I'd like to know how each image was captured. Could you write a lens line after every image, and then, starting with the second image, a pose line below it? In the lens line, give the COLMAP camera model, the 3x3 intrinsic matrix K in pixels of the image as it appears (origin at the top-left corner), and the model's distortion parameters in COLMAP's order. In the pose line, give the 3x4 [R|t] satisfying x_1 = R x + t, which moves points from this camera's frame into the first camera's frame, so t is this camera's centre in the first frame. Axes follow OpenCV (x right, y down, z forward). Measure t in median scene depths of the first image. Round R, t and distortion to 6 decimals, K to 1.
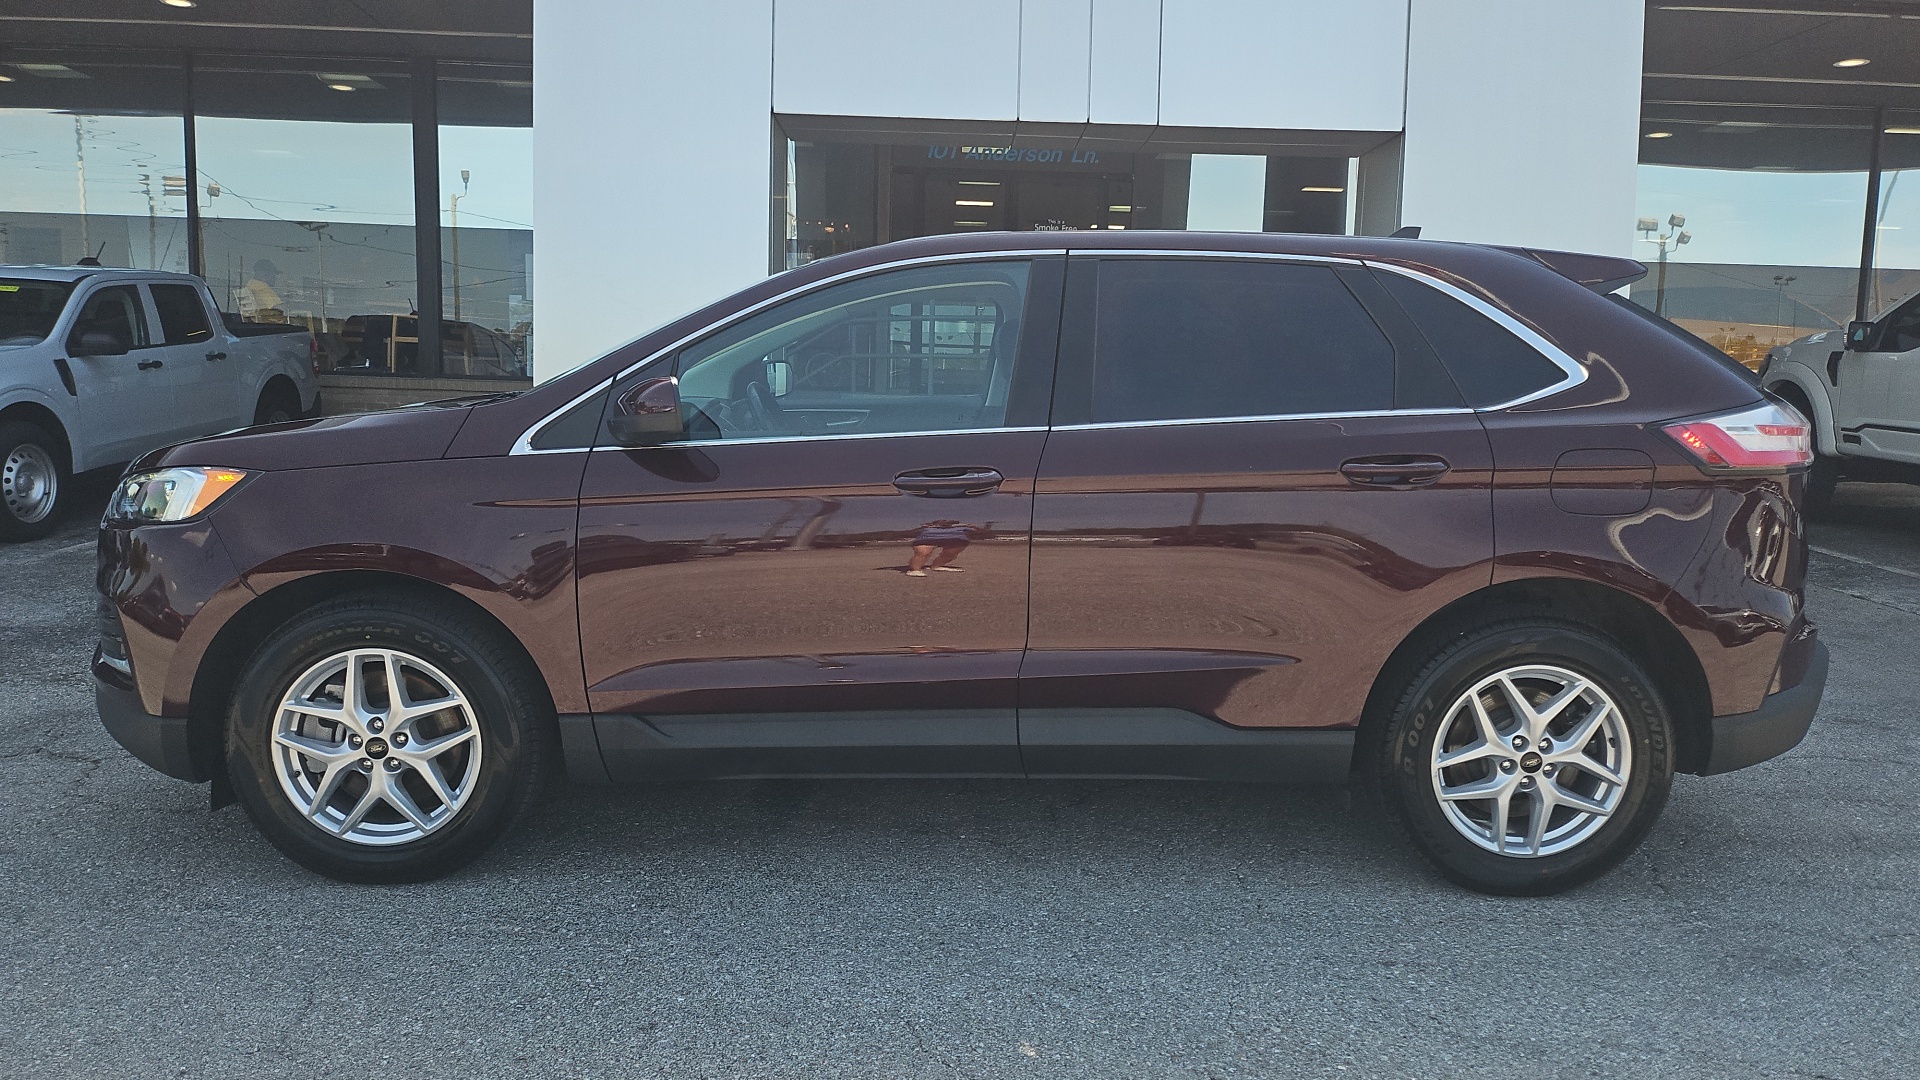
lens RADIAL K [[1359.2, 0, 975.2], [0, 1359.2, 551.4], [0, 0, 1]] dist [0.046749, -0.047784]
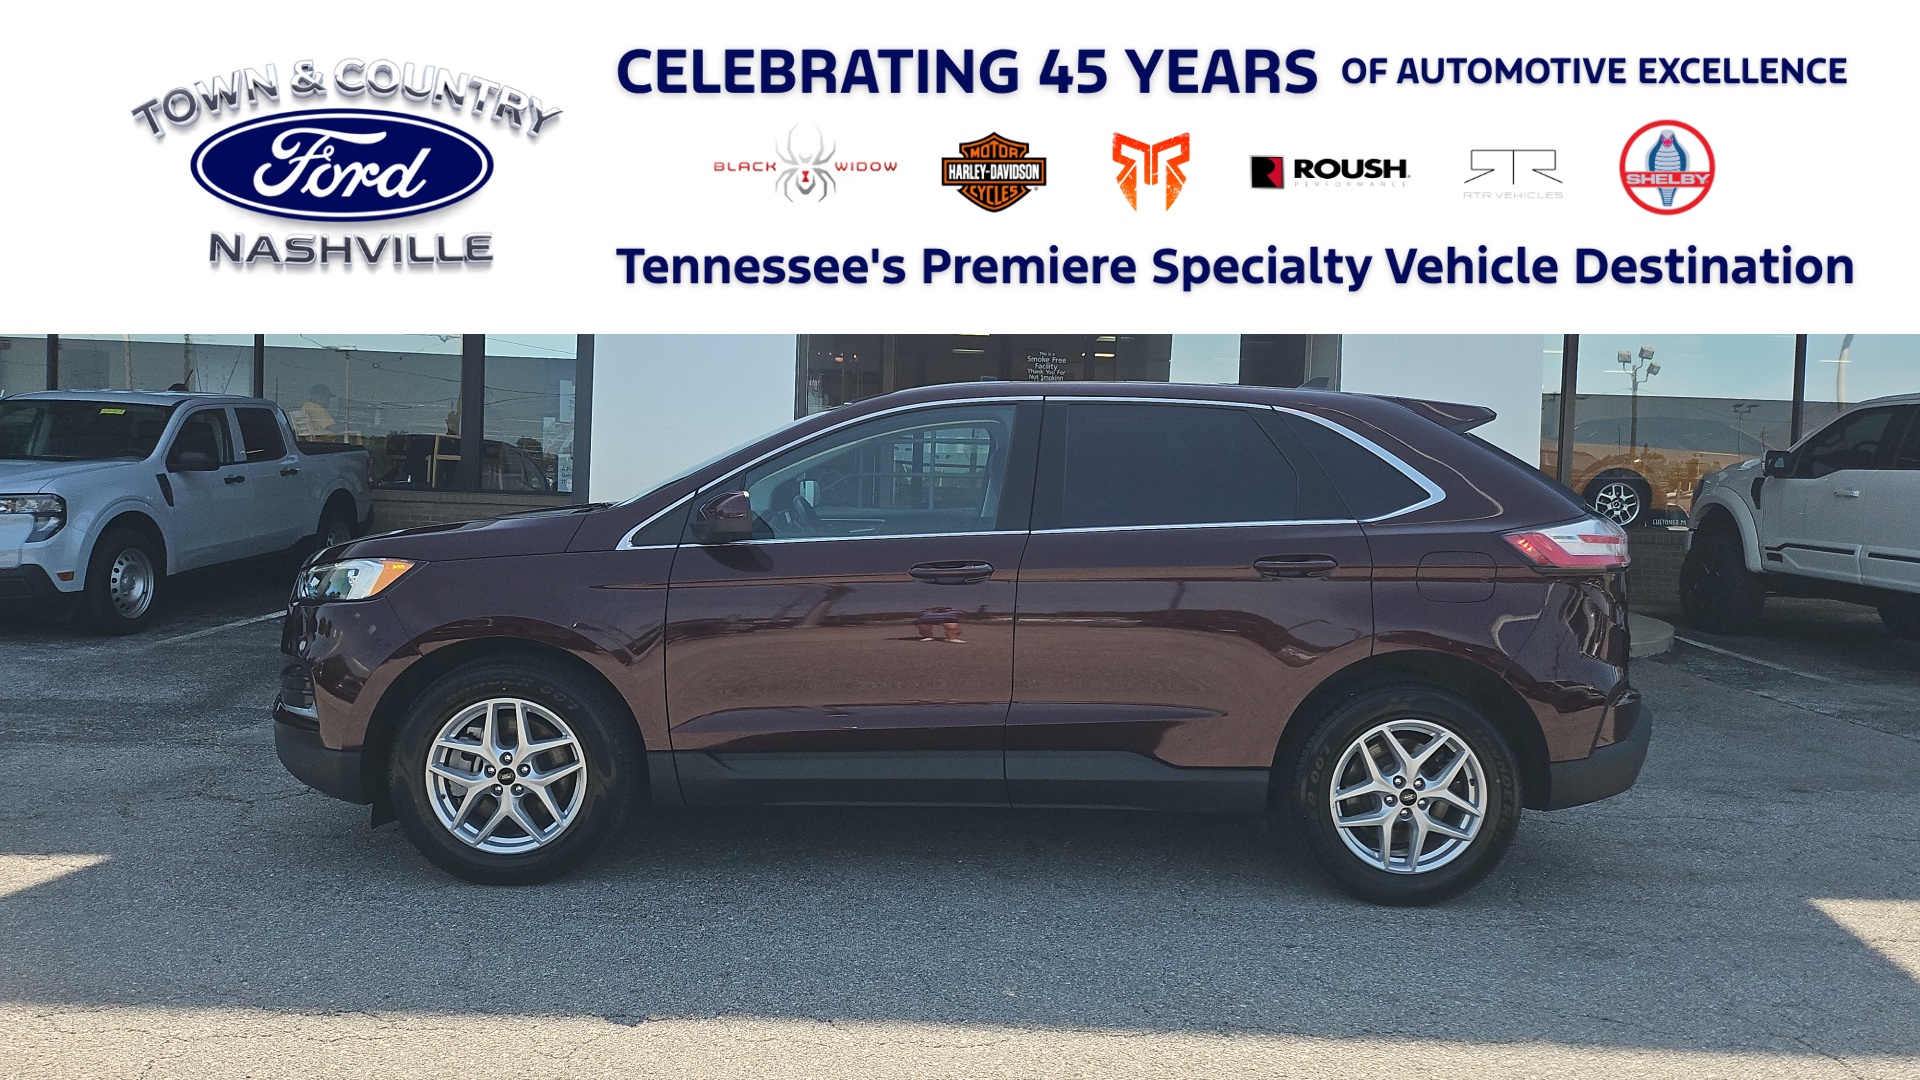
lens RADIAL K [[1359.2, 0, 966.4], [0, 1359.2, 538.0], [0, 0, 1]] dist [0.046749, -0.047784]
pose [[0.999972, 0.006636, -0.003367, -0.001305], [-0.006928, 0.995372, -0.095842, 0.039034], [0.002715, 0.095862, 0.995391, -0.287052]]
